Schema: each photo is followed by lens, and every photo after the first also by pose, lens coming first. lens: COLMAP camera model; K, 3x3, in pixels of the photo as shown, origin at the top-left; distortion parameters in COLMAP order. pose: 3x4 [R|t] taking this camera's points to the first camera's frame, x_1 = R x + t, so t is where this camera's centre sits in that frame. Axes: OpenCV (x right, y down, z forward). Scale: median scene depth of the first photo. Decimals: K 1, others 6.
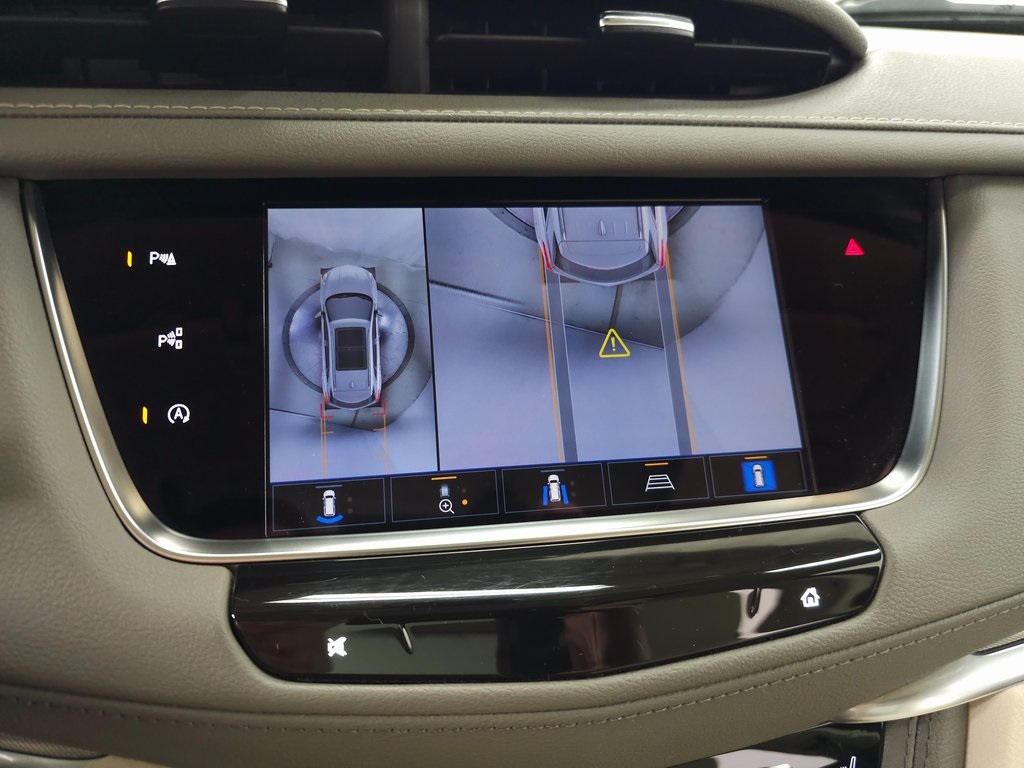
lens RADIAL K [[683.6, 0, 510.4], [0, 683.6, 380.6], [0, 0, 1]] dist [0.018136, -0.037261]
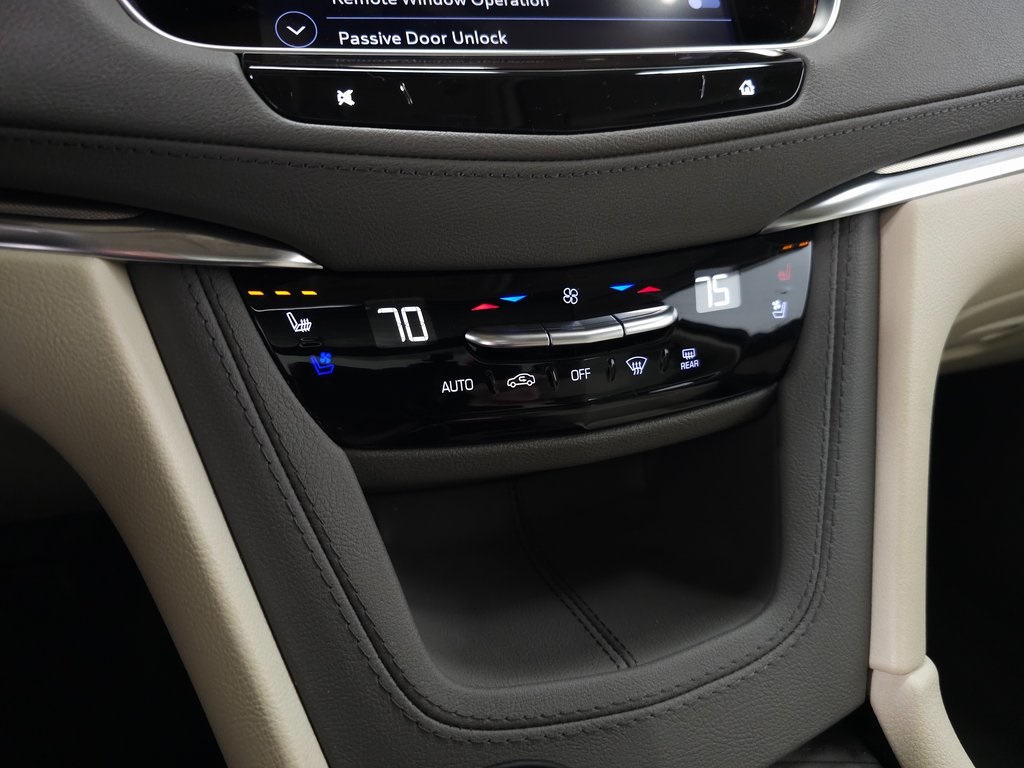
lens RADIAL K [[683.6, 0, 505.5], [0, 683.6, 391.5], [0, 0, 1]] dist [0.018136, -0.037261]
pose [[0.991771, -0.078721, 0.100963, -0.123348], [0.071978, 0.995032, 0.068784, 0.687783], [-0.105877, -0.060951, 0.992510, -0.140603]]
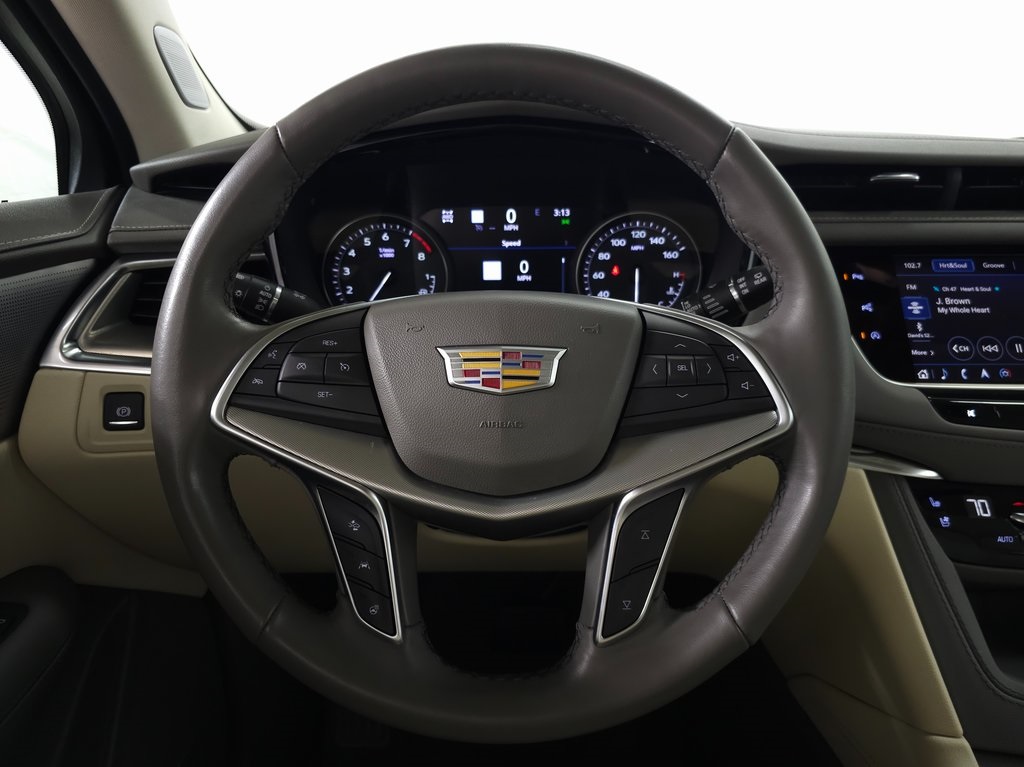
lens RADIAL K [[683.6, 0, 512.1], [0, 683.6, 382.8], [0, 0, 1]] dist [0.018136, -0.037261]
pose [[0.981606, 0.024188, -0.189381, -1.294853], [-0.044016, 0.993891, -0.101209, 0.529005], [0.185776, 0.107683, 0.976674, -1.683414]]
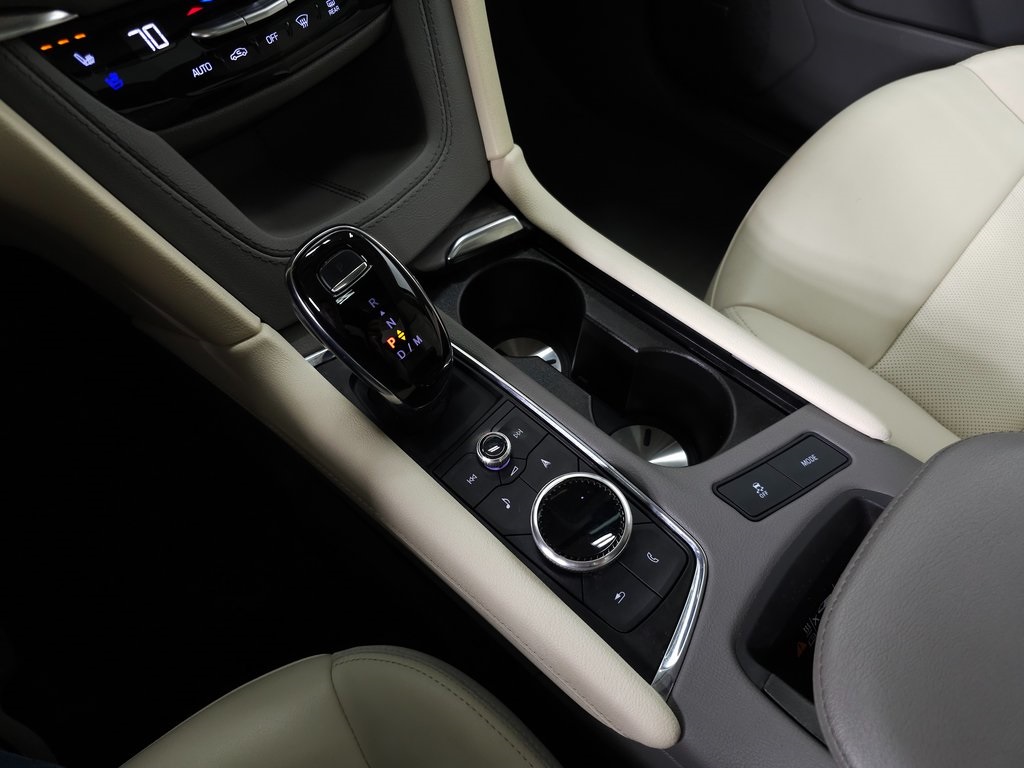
lens RADIAL K [[683.6, 0, 509.3], [0, 683.6, 381.6], [0, 0, 1]] dist [0.018136, -0.037261]
pose [[0.807196, -0.519367, 0.280522, -0.352399], [0.286718, 0.760380, 0.582765, 0.564543], [-0.515972, -0.389975, 0.762688, -1.068923]]
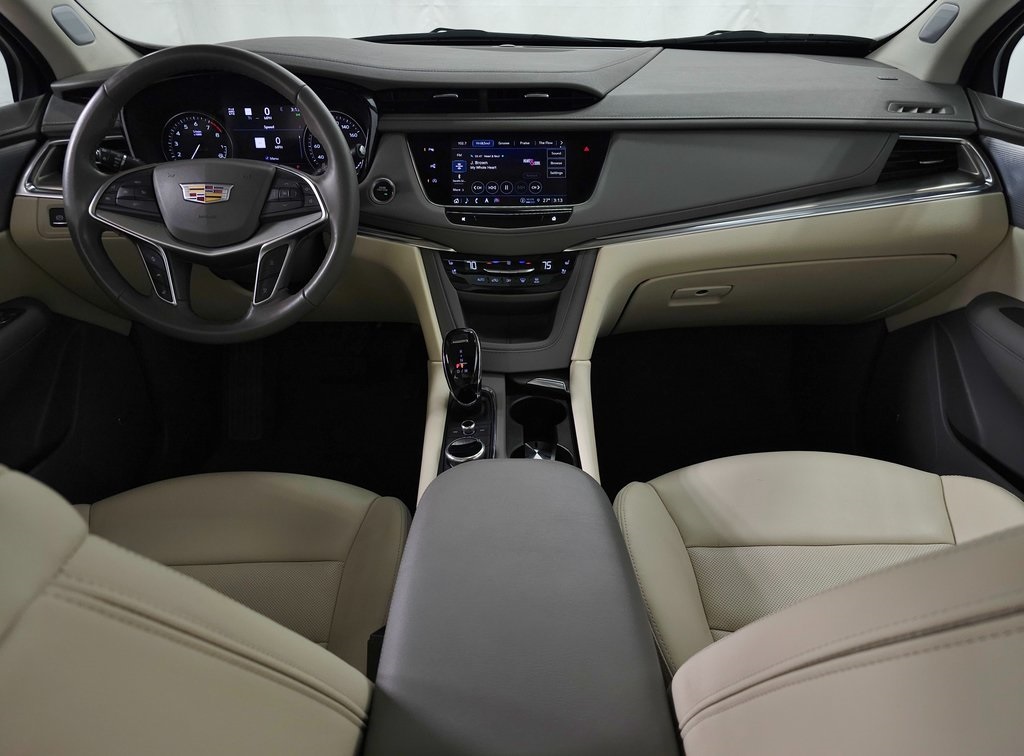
lens RADIAL K [[683.6, 0, 511.6], [0, 683.6, 382.8], [0, 0, 1]] dist [0.018136, -0.037261]
pose [[0.984506, 0.061328, -0.164279, 0.986153], [-0.043998, 0.993271, 0.107131, 0.949117], [0.169743, -0.098244, 0.980579, -3.954770]]
